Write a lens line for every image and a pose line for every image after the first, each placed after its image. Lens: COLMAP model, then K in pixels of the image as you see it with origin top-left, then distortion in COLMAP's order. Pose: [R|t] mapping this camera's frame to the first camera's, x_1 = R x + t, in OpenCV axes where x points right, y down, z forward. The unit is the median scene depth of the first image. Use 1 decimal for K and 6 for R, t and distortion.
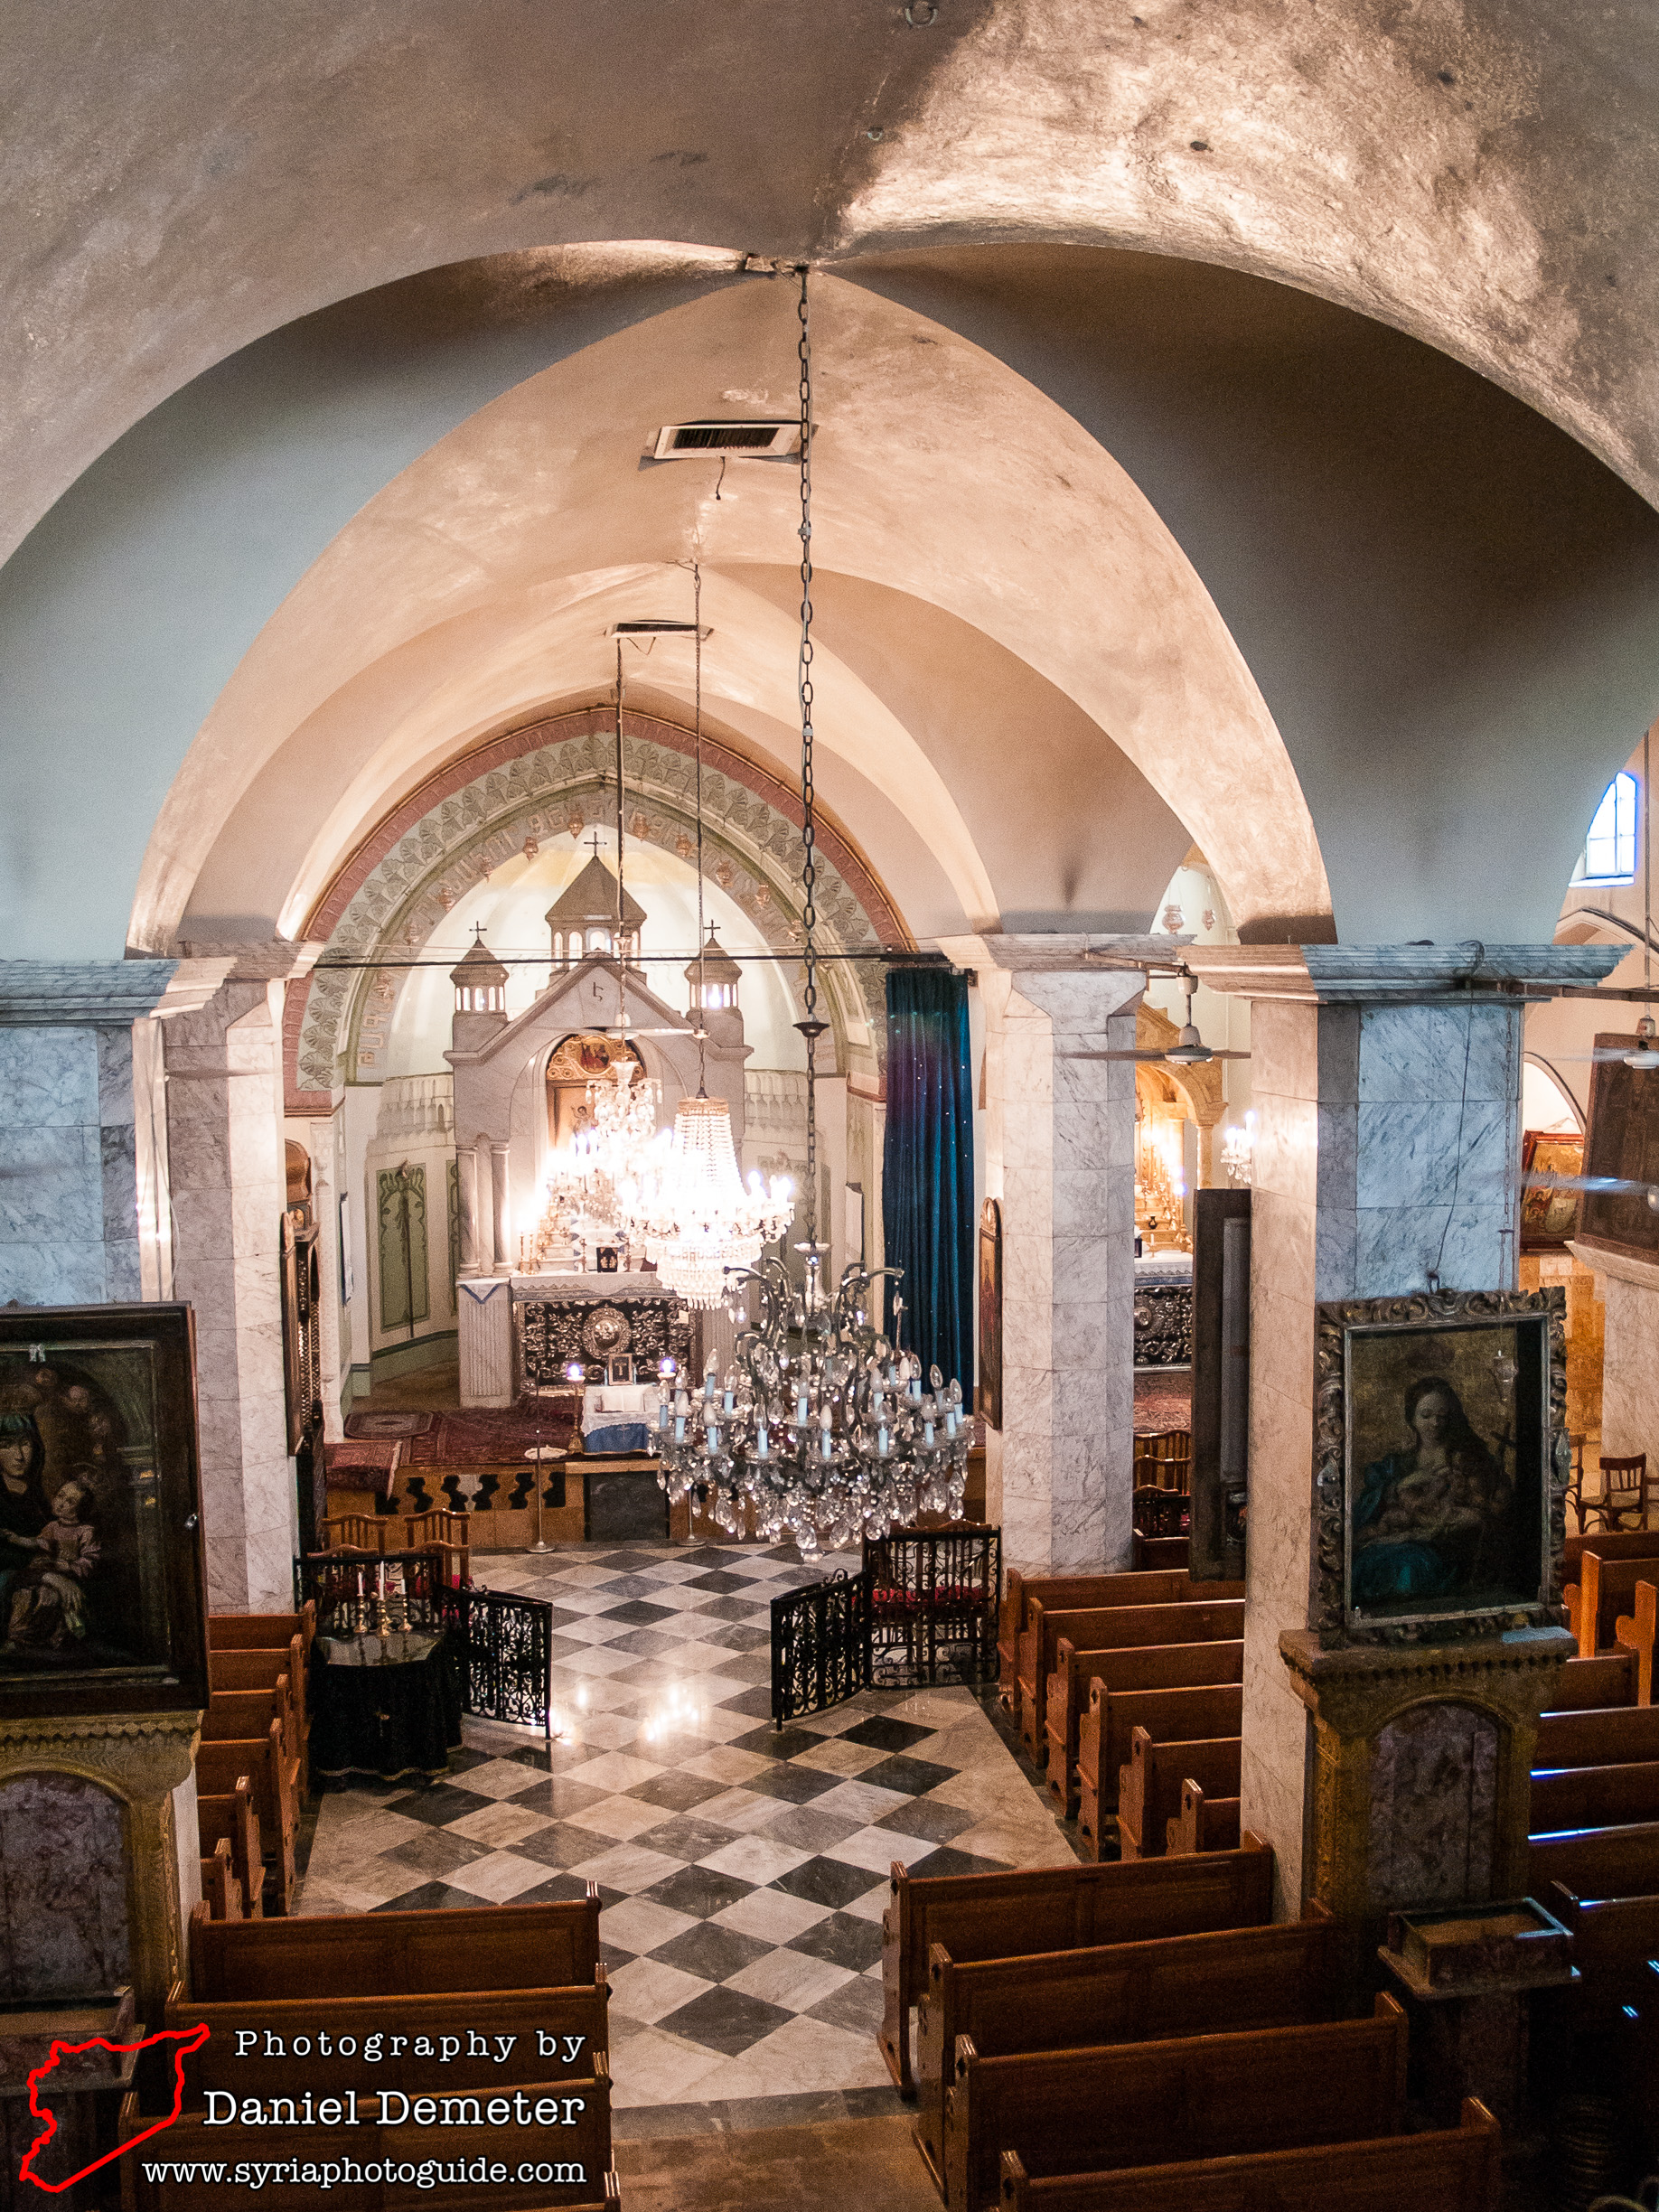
lens RADIAL K [[2078.5, 0, 865.6], [0, 2078.5, 1096.2], [0, 0, 1]] dist [-0.135228, 0.099746]
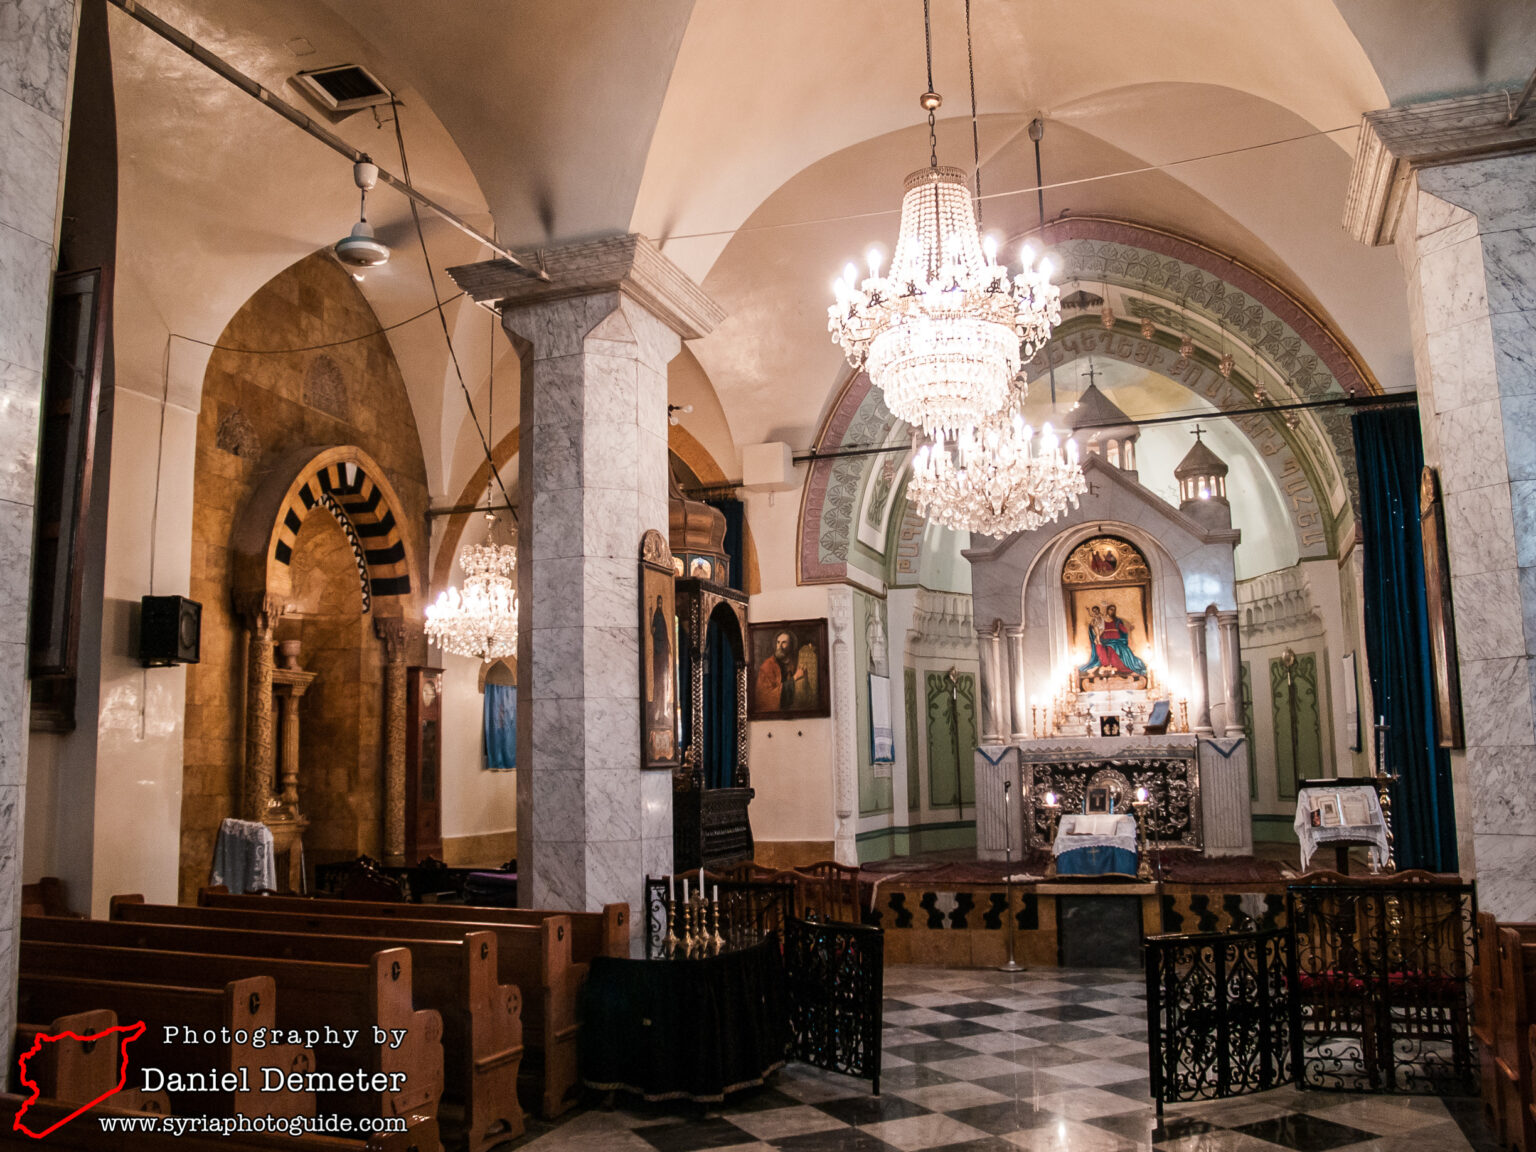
lens RADIAL K [[1290.6, 0, 768.0], [0, 1290.6, 576.0], [0, 0, 1]] dist [-0.127179, 0.087647]
pose [[0.872725, -0.082182, -0.481245, 0.068330], [-0.016244, 0.980296, -0.196864, 0.194257], [0.487941, 0.179625, 0.854194, 0.464405]]
